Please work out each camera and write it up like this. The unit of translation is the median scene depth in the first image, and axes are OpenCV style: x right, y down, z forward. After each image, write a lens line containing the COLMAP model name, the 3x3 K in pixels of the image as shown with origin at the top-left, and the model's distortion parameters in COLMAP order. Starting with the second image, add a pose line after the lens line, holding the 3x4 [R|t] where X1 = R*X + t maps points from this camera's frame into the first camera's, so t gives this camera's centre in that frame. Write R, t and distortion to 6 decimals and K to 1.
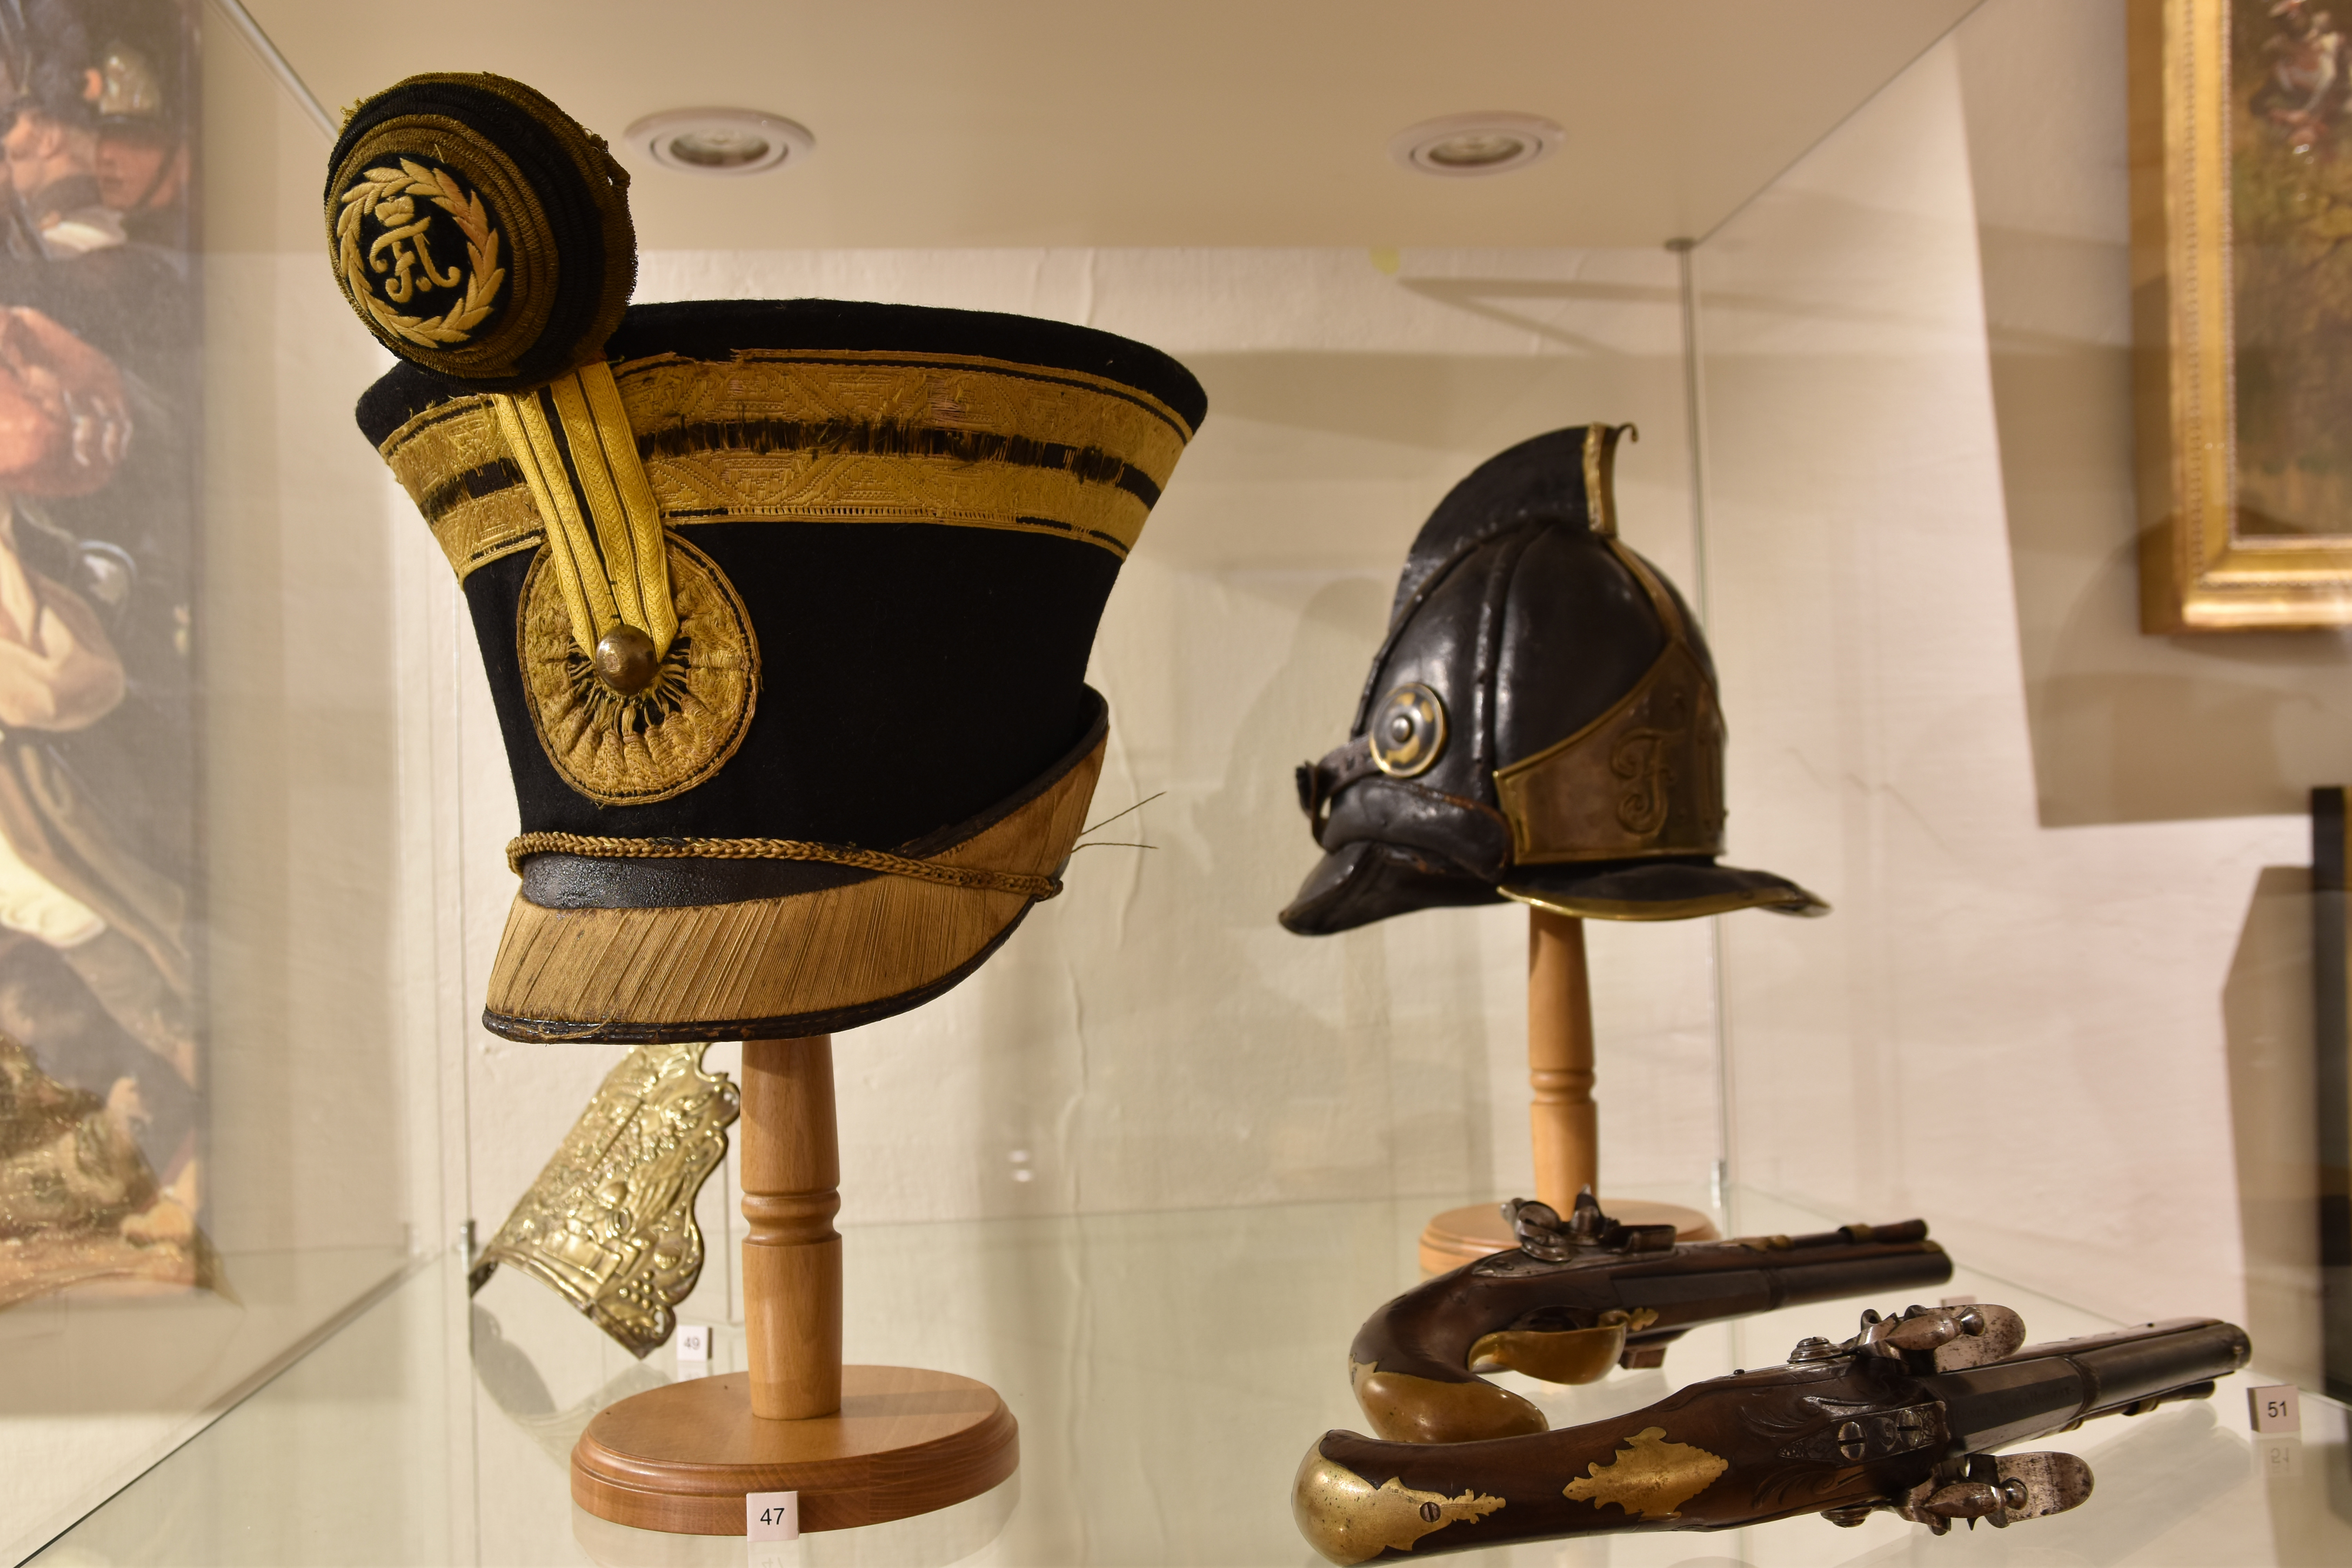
lens RADIAL K [[2067.0, 0, 1176.0], [0, 2067.0, 784.0], [0, 0, 1]] dist [-0.151854, 0.150246]
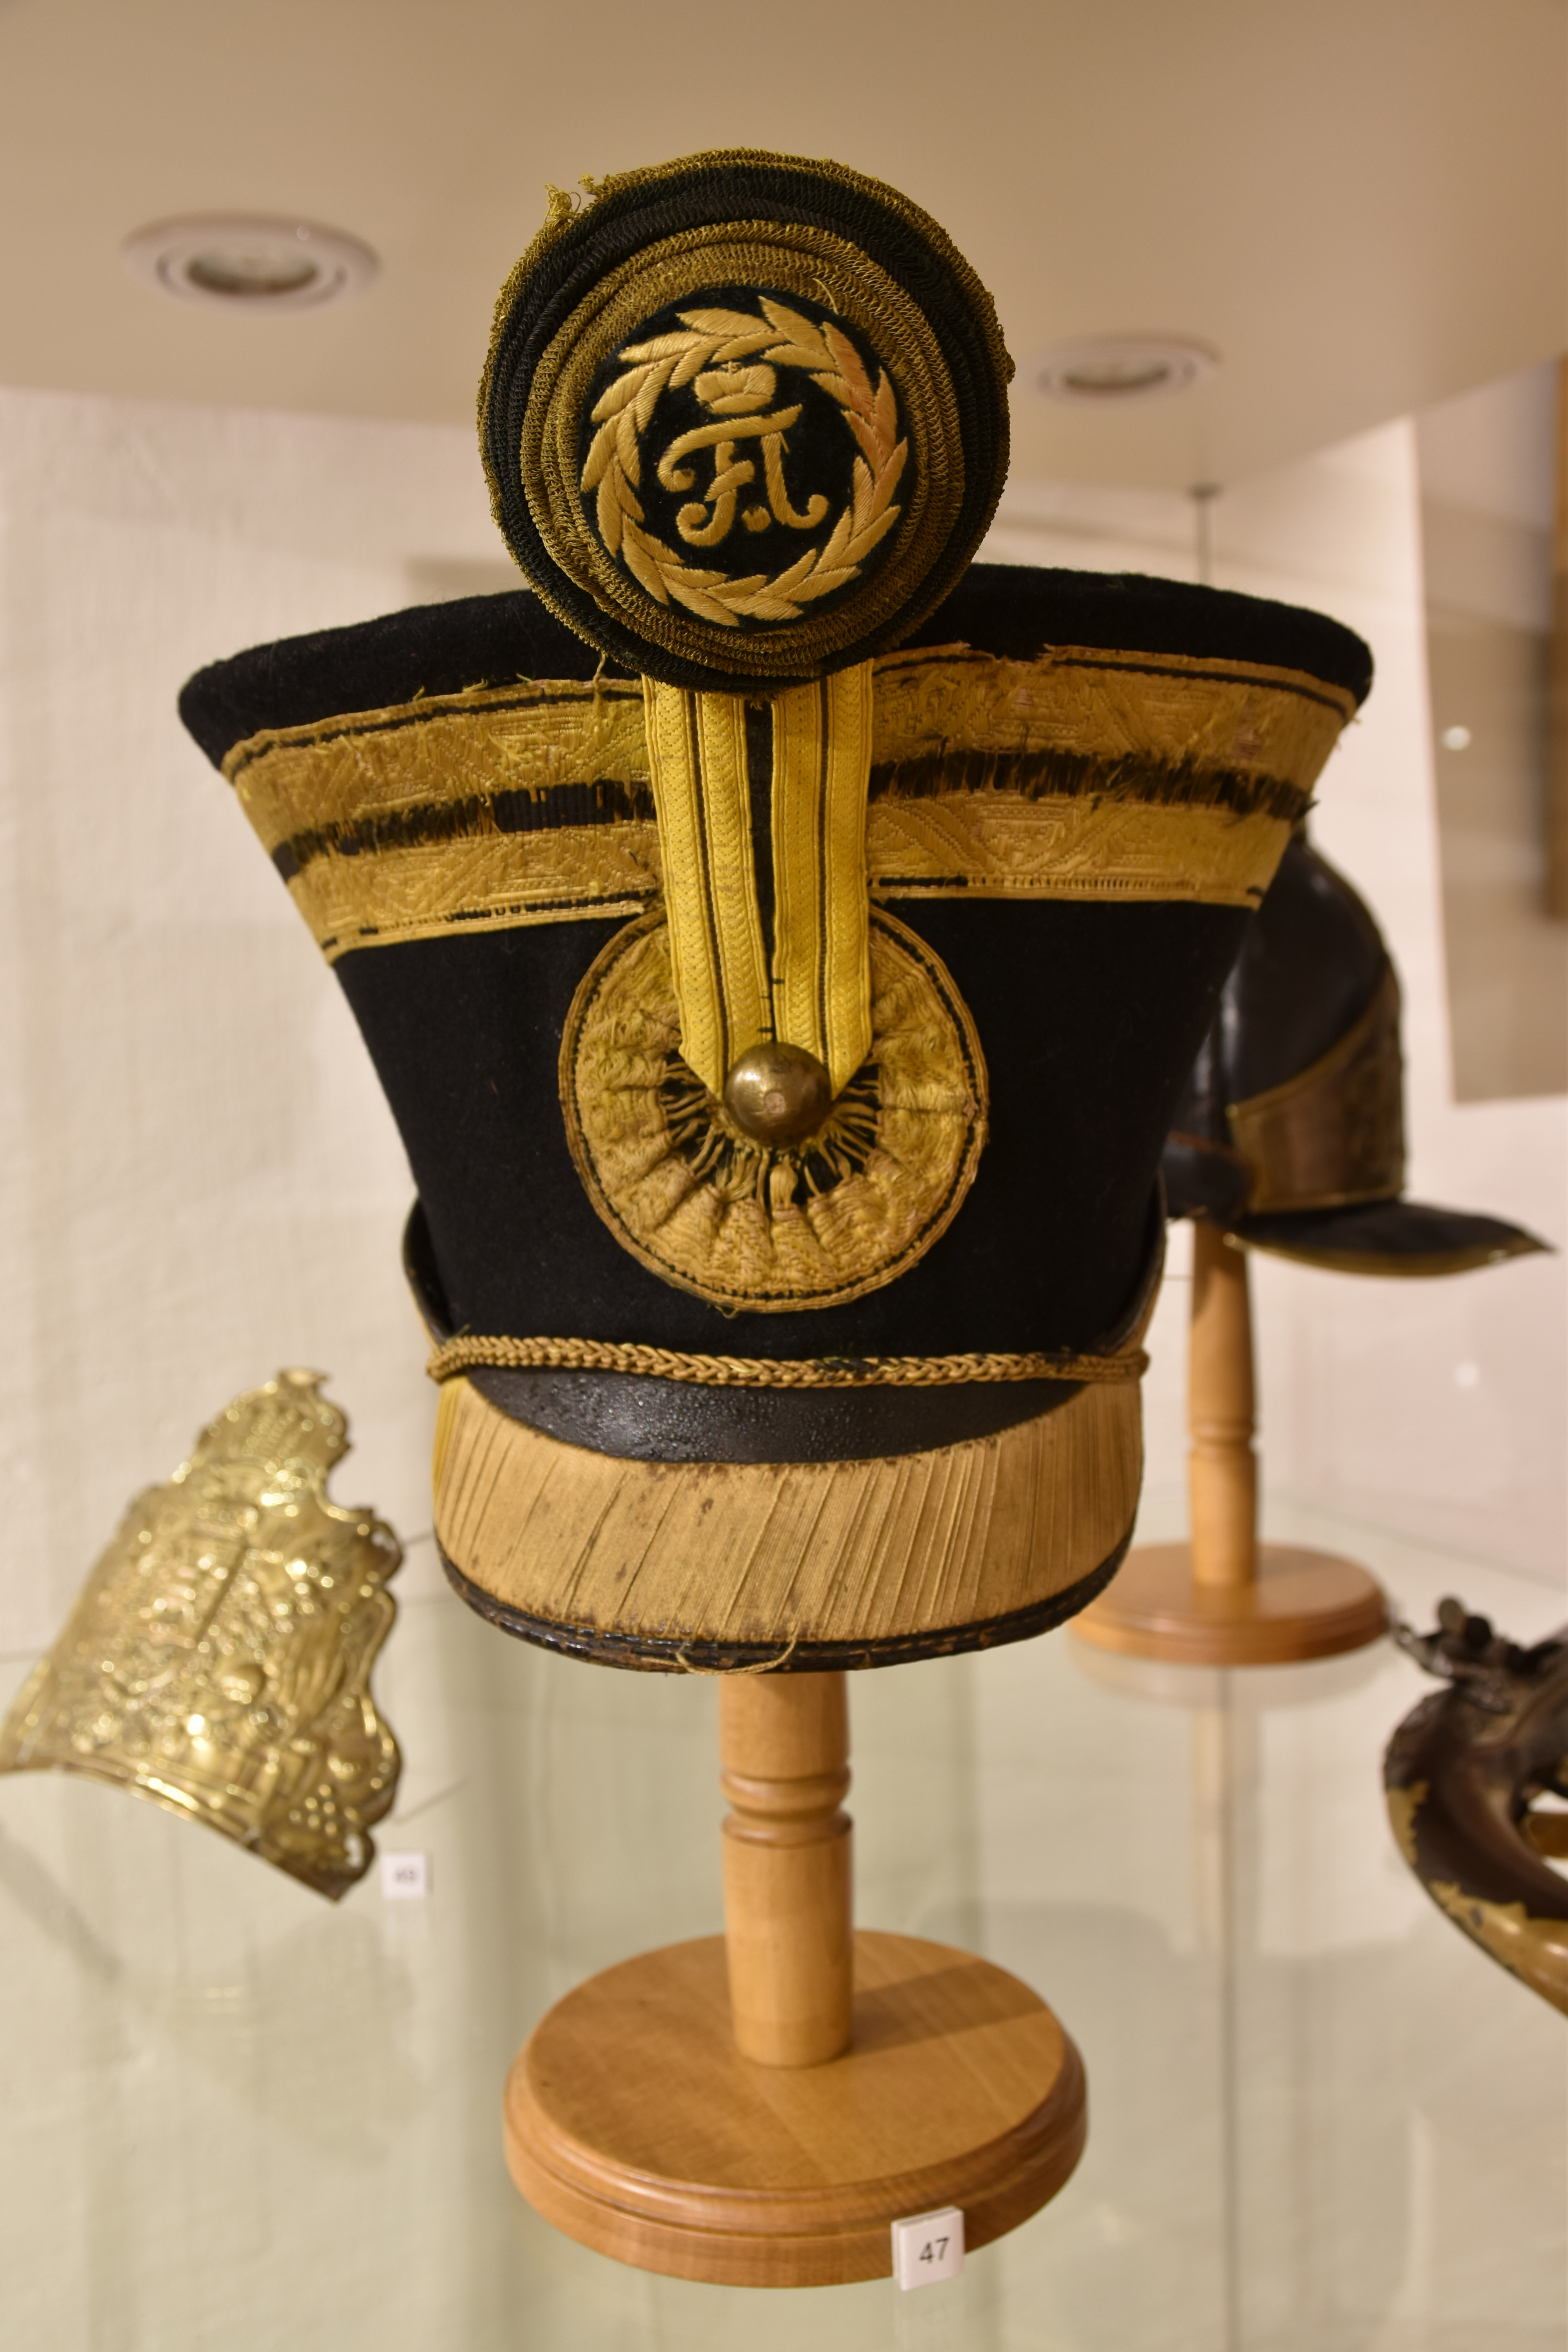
lens RADIAL K [[2067.0, 0, 785.3], [0, 2067.0, 1173.6], [0, 0, 1]] dist [-0.151854, 0.150246]
pose [[0.959657, -0.015614, 0.280739, -0.458079], [-0.012120, 0.995232, 0.096783, -0.100901], [-0.280911, -0.096281, 0.954892, 0.360742]]
